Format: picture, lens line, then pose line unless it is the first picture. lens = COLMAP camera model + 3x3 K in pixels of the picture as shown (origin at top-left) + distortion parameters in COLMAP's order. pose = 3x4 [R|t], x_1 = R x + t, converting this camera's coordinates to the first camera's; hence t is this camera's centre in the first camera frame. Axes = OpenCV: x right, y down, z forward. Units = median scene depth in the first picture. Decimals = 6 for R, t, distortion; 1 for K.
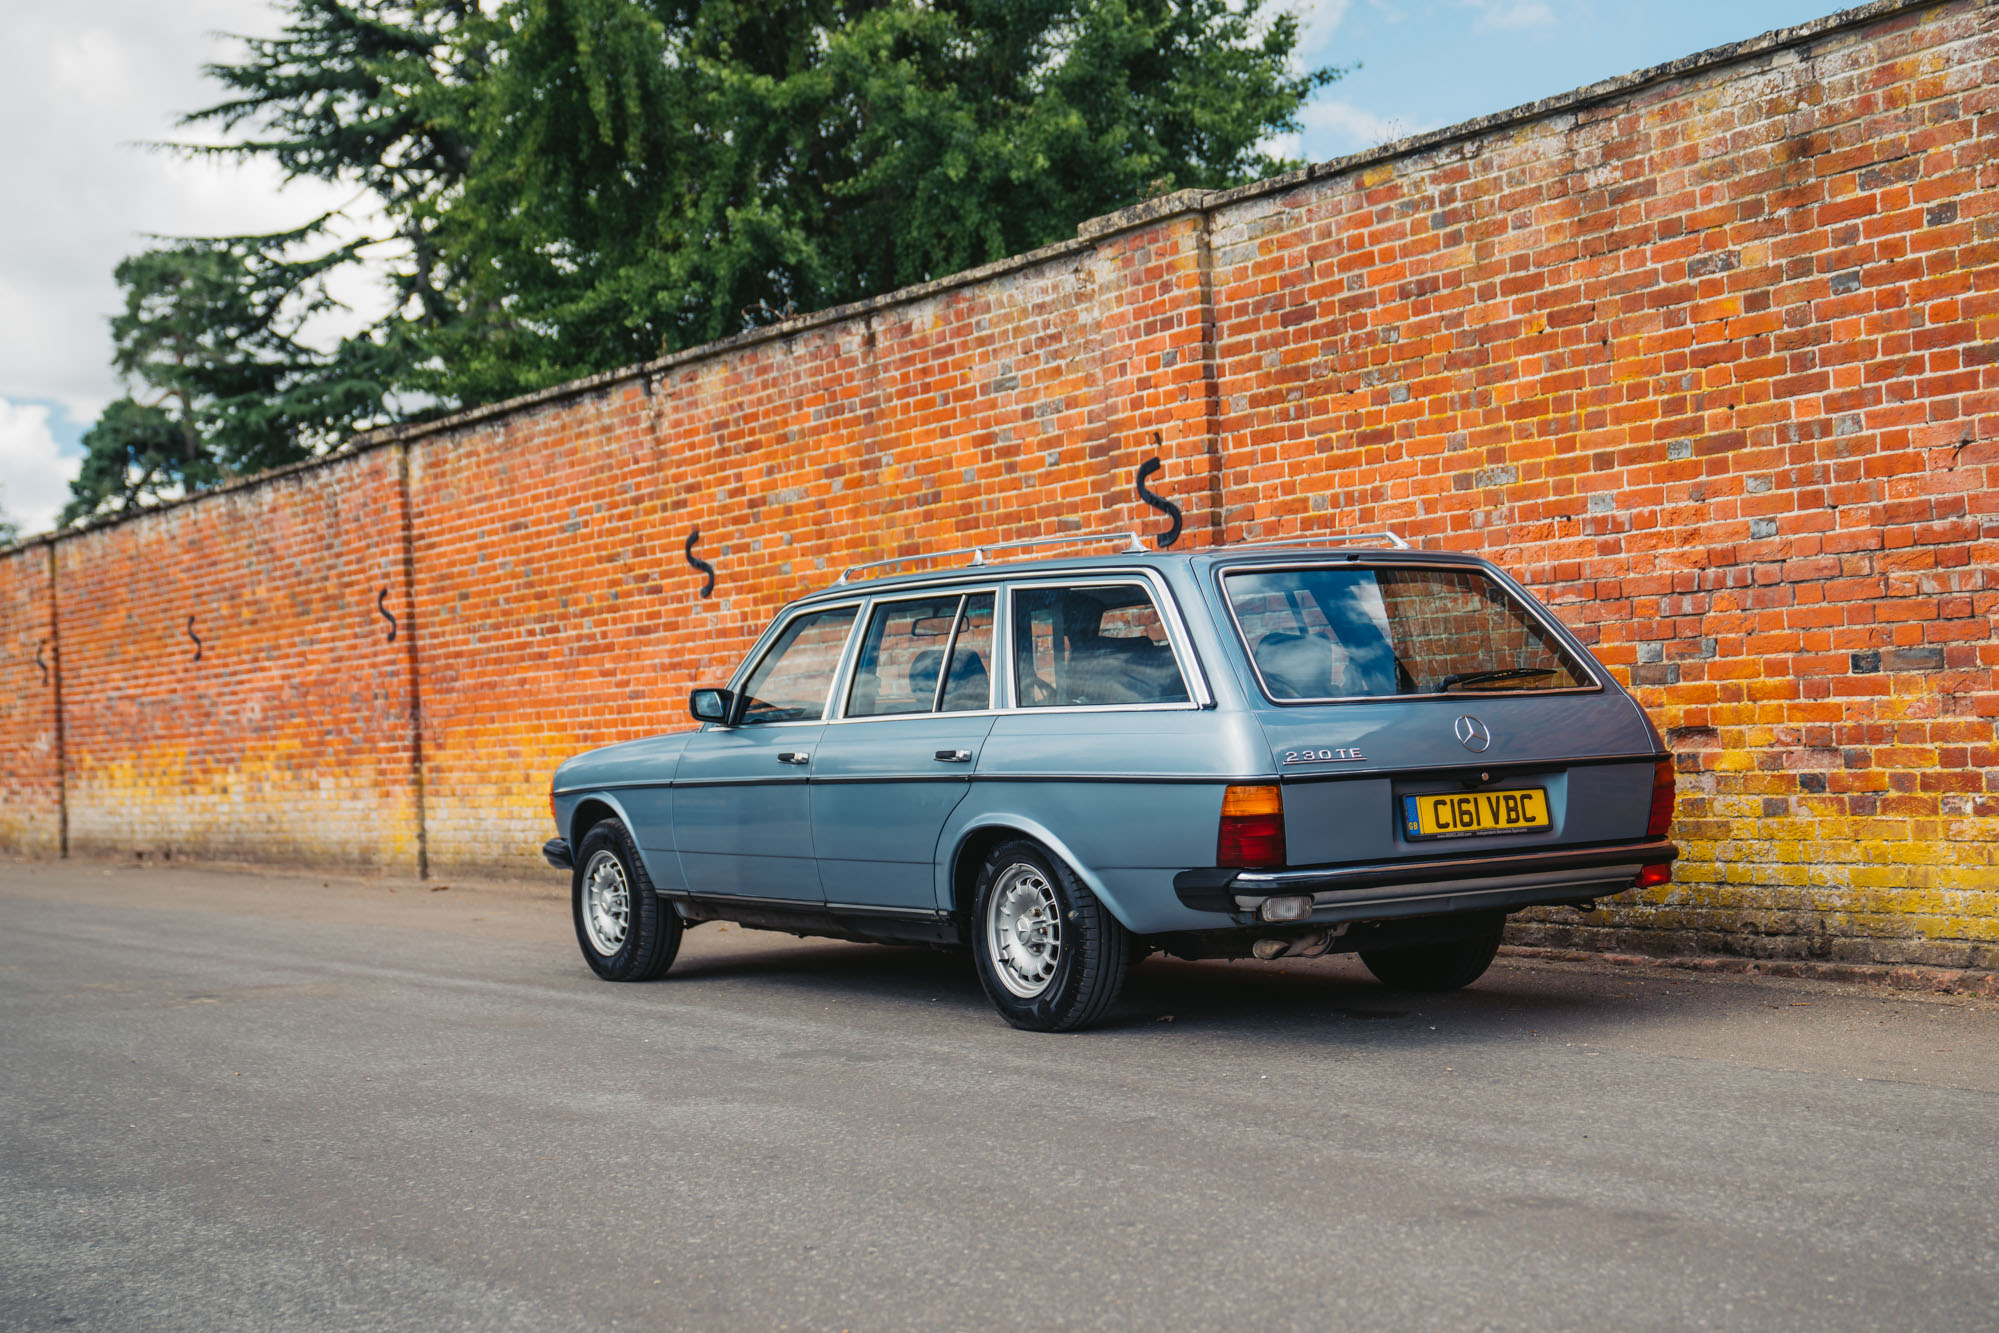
lens RADIAL K [[2653.7, 0, 1002.4], [0, 2653.7, 672.1], [0, 0, 1]] dist [0.059171, 0.000000]
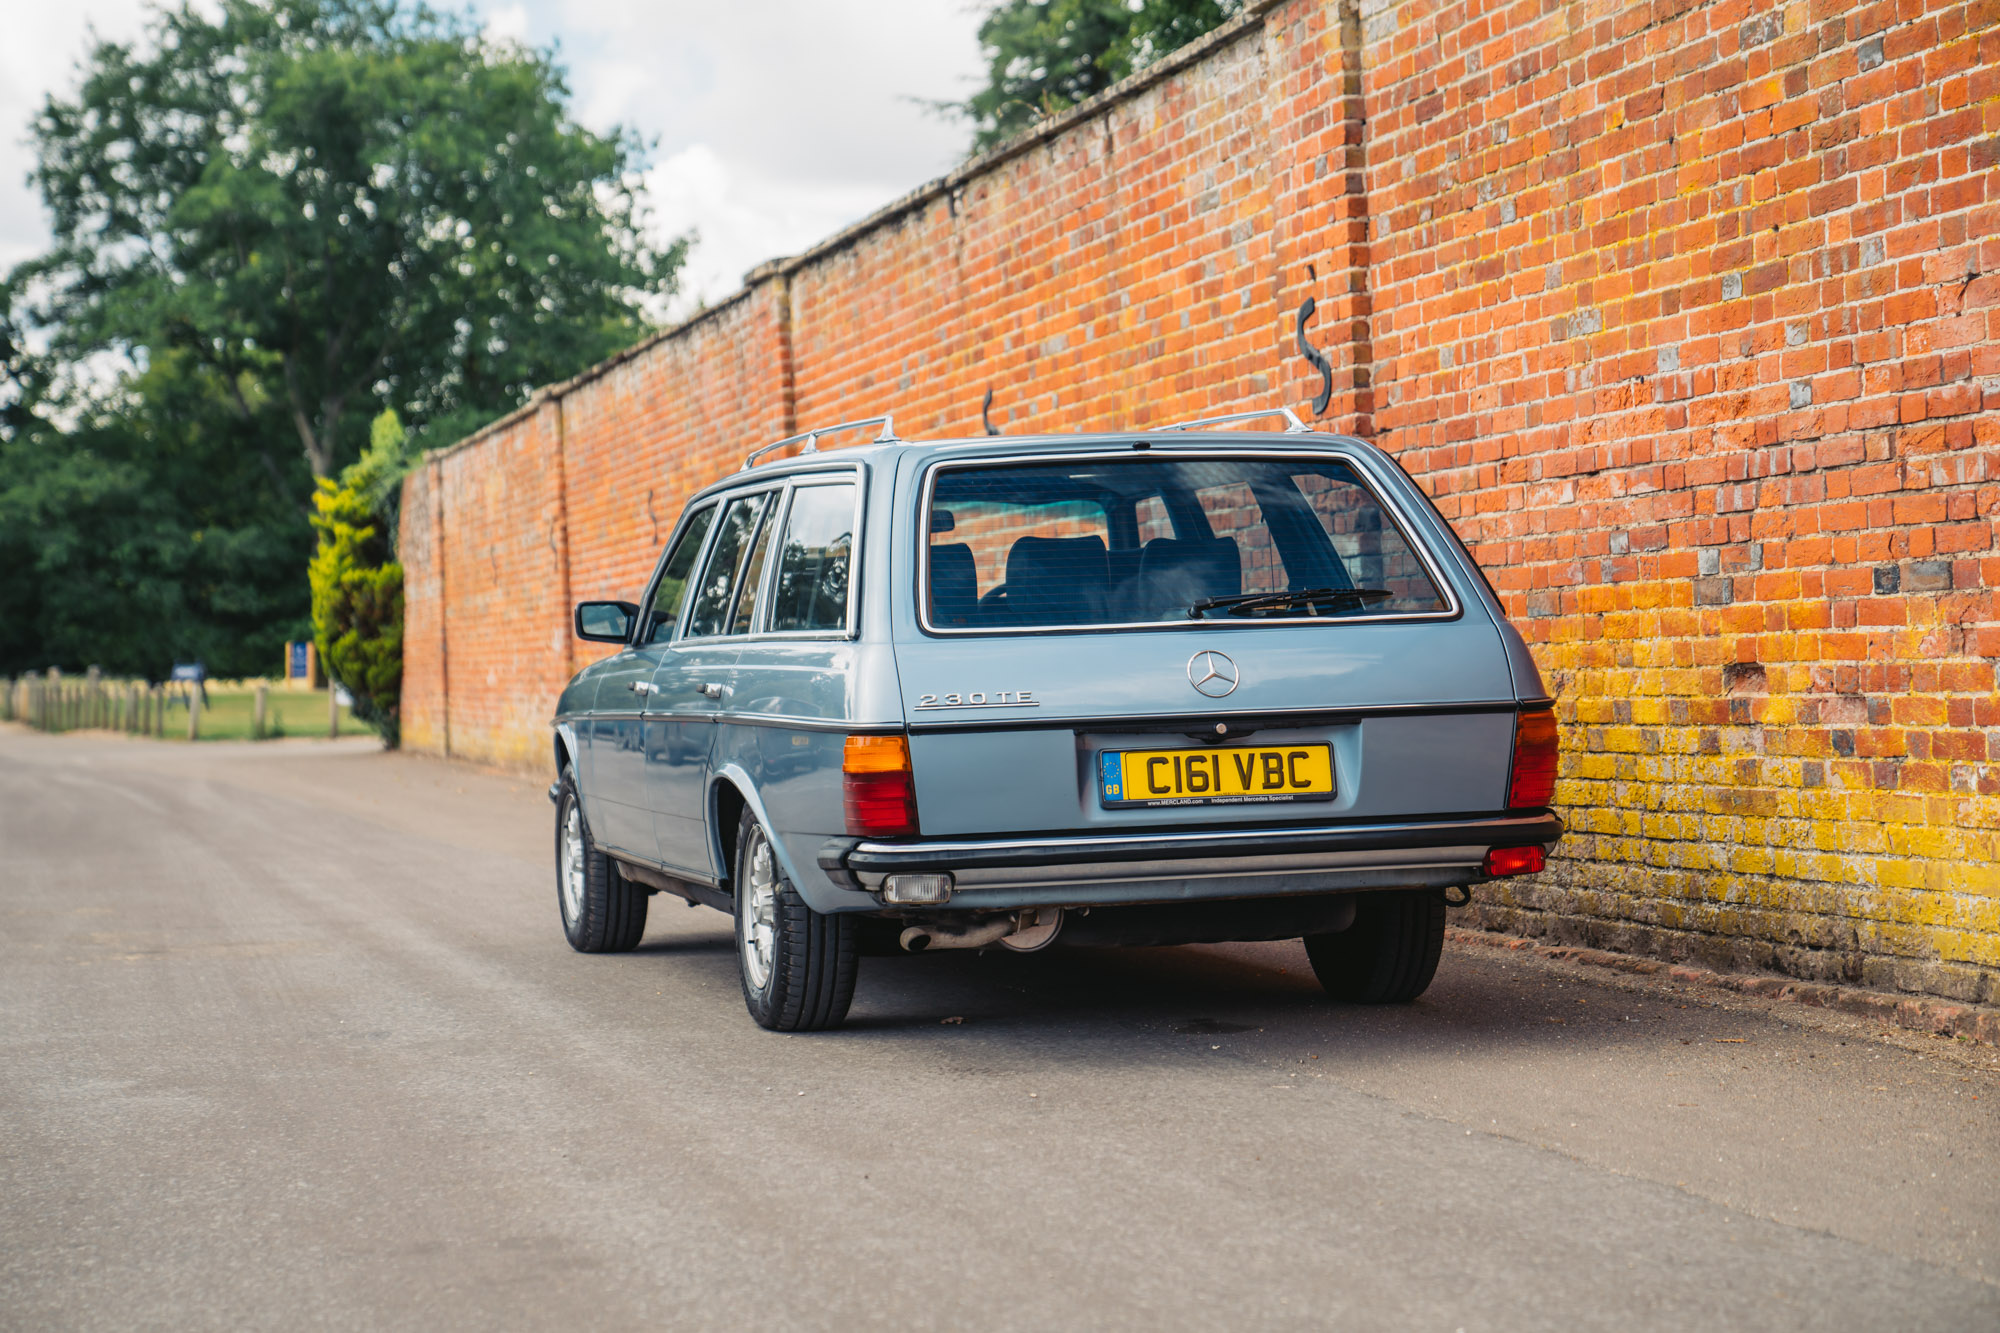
lens RADIAL K [[3581.3, 0, 998.4], [0, 3581.3, 658.7], [0, 0, 1]] dist [0.232578, 0.000000]
pose [[0.947716, 0.011708, -0.318899, 0.377518], [-0.001577, 0.999486, 0.032007, -0.012341], [0.319110, -0.029831, 0.947248, -0.015935]]
